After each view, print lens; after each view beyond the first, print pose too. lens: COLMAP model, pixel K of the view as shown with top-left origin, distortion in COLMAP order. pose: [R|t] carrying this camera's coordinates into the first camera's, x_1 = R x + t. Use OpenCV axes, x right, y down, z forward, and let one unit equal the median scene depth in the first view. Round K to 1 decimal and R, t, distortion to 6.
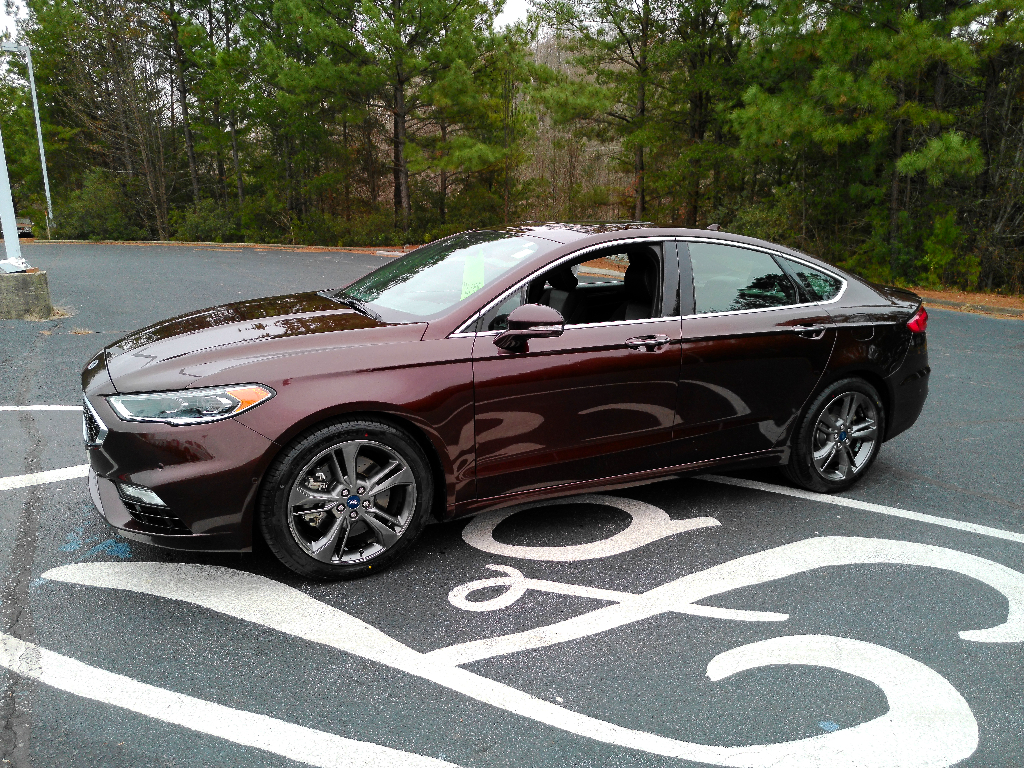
lens RADIAL K [[780.4, 0, 516.3], [0, 780.4, 379.9], [0, 0, 1]] dist [0.092186, -0.117972]
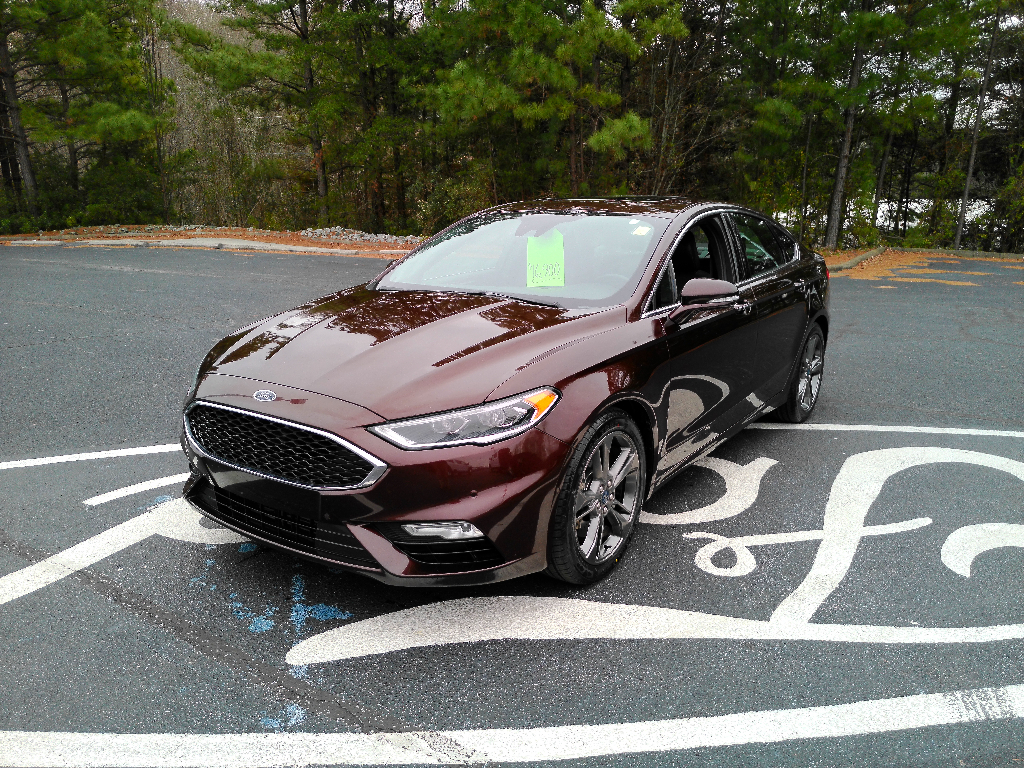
lens RADIAL K [[780.4, 0, 516.3], [0, 780.4, 379.9], [0, 0, 1]] dist [0.092186, -0.117972]
pose [[0.889217, -0.131452, 0.438193, -0.158137], [0.117304, 0.991322, 0.059340, -0.012678], [-0.442191, -0.001364, 0.896920, 0.041586]]
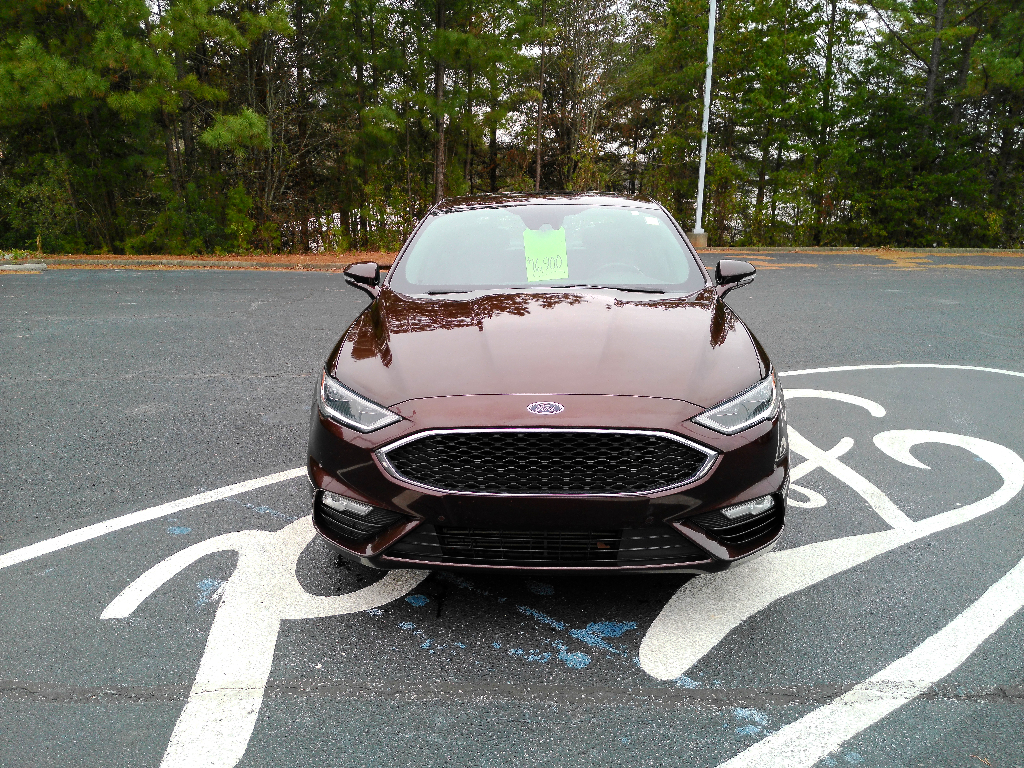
lens RADIAL K [[780.4, 0, 516.3], [0, 780.4, 379.9], [0, 0, 1]] dist [0.092186, -0.117972]
pose [[0.494548, -0.227631, 0.838813, -0.274056], [0.199368, 0.969072, 0.145436, -0.036676], [-0.845976, 0.095307, 0.524635, 0.155844]]
